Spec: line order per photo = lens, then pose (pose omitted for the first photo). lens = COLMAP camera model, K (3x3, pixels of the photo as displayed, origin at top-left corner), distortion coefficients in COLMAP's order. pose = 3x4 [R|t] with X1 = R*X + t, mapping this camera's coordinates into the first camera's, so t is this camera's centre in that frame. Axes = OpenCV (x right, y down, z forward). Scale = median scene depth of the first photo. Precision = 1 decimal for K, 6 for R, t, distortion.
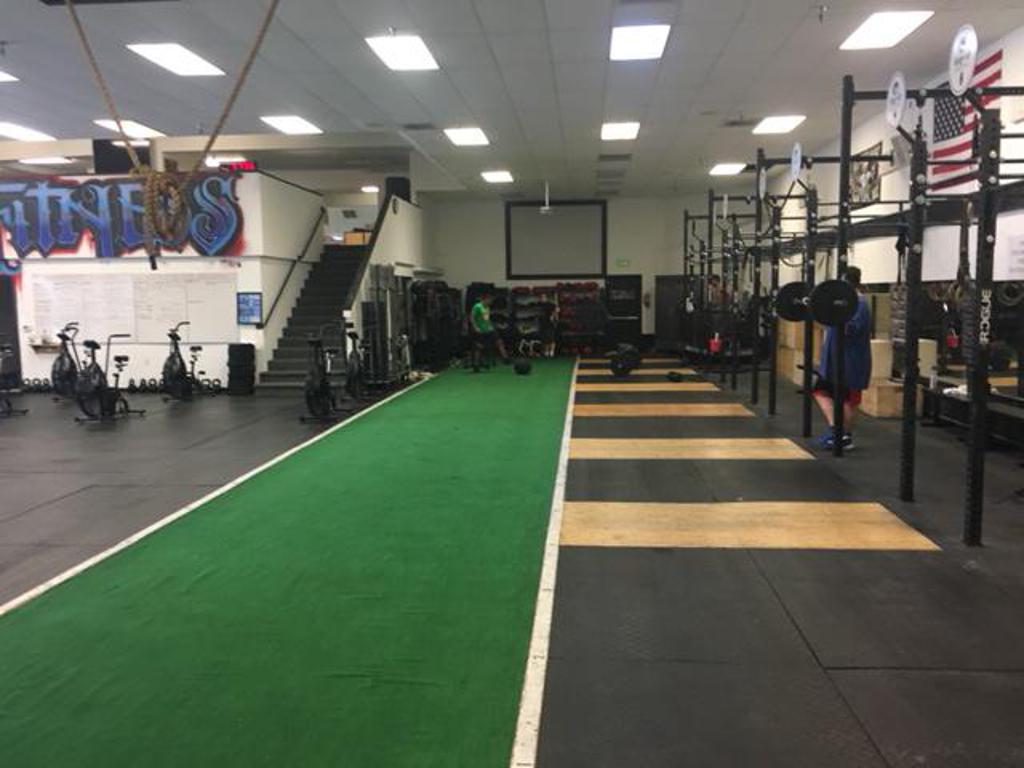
lens RADIAL K [[898.4, 0, 511.2], [0, 898.4, 383.8], [0, 0, 1]] dist [0.061617, 0.001158]
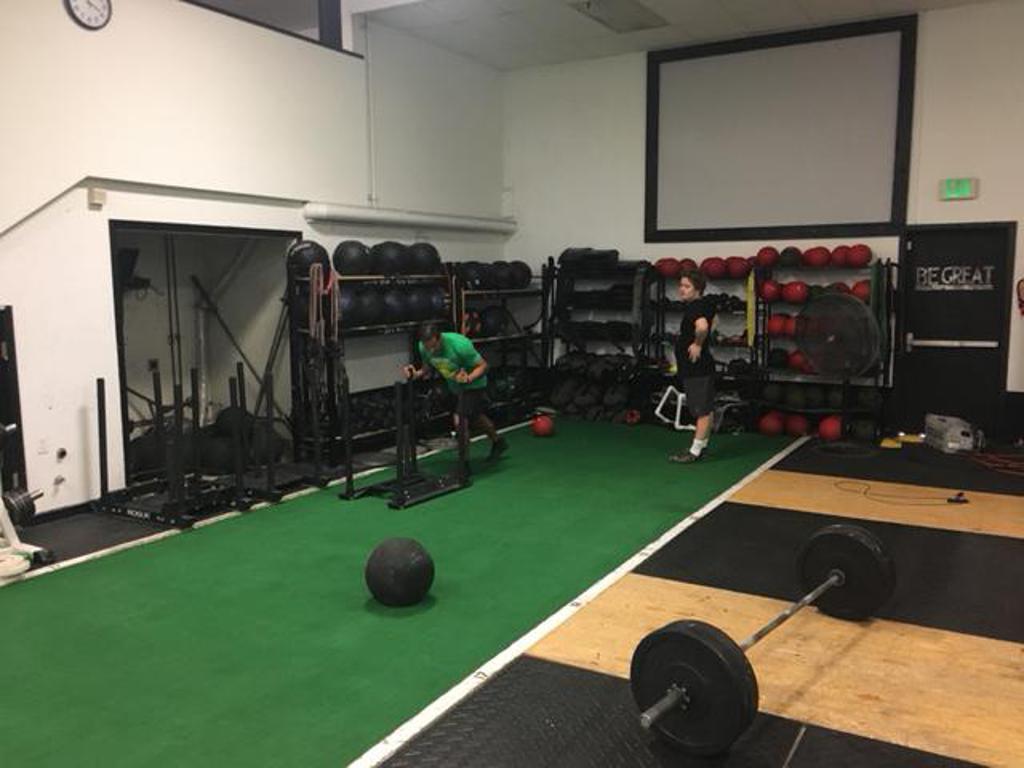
lens RADIAL K [[898.4, 0, 514.1], [0, 898.4, 385.8], [0, 0, 1]] dist [0.061617, 0.001158]
pose [[0.902051, 0.059379, -0.427527, 0.125098], [-0.046658, 0.998102, 0.040180, -0.062862], [0.429101, -0.016297, 0.903109, 0.593699]]
